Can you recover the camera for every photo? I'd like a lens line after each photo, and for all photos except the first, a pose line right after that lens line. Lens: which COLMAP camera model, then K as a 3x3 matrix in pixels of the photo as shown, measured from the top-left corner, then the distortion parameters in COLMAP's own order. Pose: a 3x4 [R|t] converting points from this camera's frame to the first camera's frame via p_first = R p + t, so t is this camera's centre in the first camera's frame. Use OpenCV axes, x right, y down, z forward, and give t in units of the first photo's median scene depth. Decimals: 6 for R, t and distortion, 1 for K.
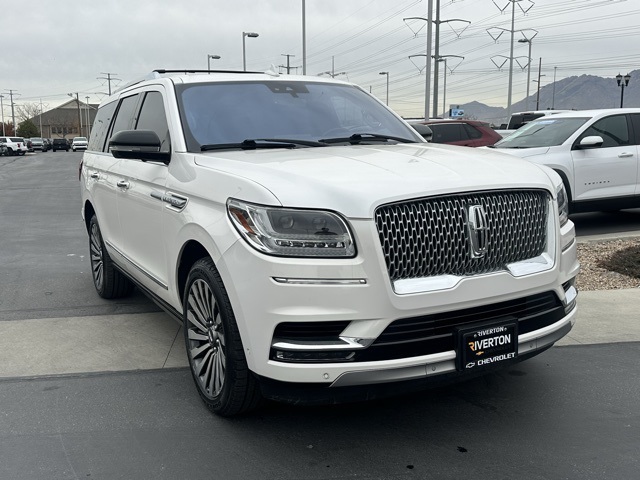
lens RADIAL K [[636.5, 0, 316.5], [0, 636.5, 239.9], [0, 0, 1]] dist [0.176244, -0.363827]
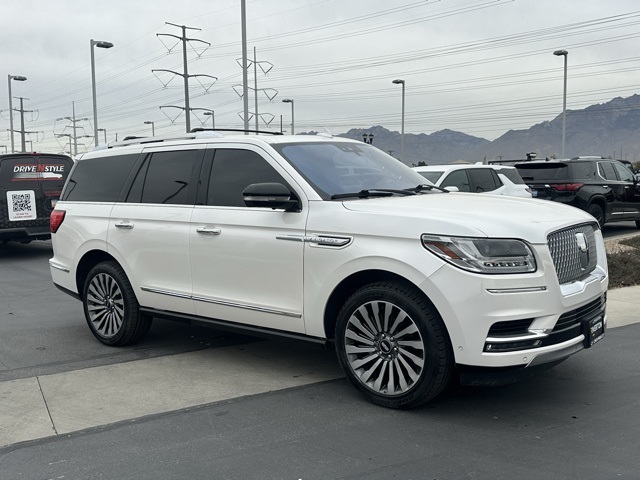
lens RADIAL K [[636.5, 0, 316.5], [0, 636.5, 239.9], [0, 0, 1]] dist [0.176244, -0.363827]
pose [[0.925679, -0.033828, 0.376794, -0.855955], [0.061971, 0.996099, -0.062817, 0.015820], [-0.373199, 0.081499, 0.924165, -0.131693]]
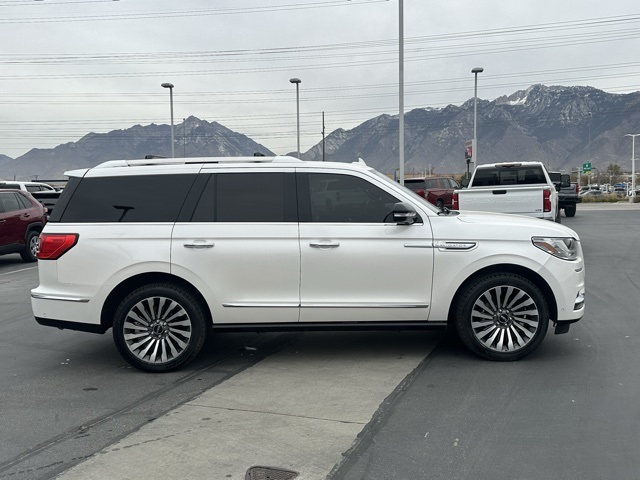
lens RADIAL K [[636.5, 0, 316.5], [0, 636.5, 239.9], [0, 0, 1]] dist [0.176244, -0.363827]
pose [[0.462669, -0.048838, 0.885185, -2.231962], [0.142790, 0.989550, -0.020037, -0.114112], [-0.874956, 0.135666, 0.464808, 0.685003]]
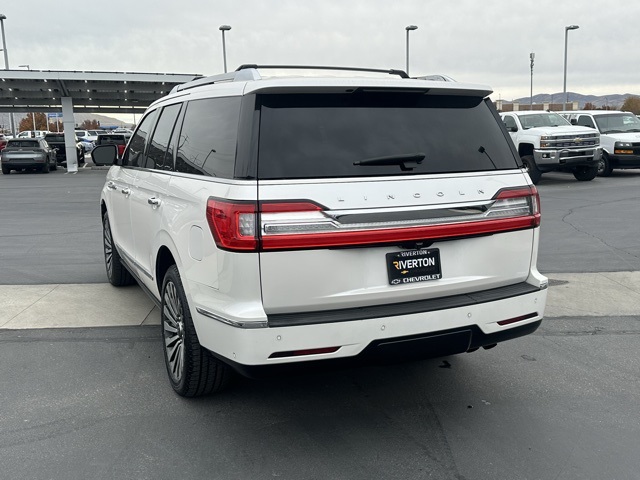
lens RADIAL K [[636.5, 0, 316.5], [0, 636.5, 239.9], [0, 0, 1]] dist [0.176244, -0.363827]
pose [[-0.997054, 0.034311, 0.068598, -0.507566], [0.054156, 0.948257, 0.312851, -0.611398], [-0.054314, 0.315644, -0.947322, 3.607464]]
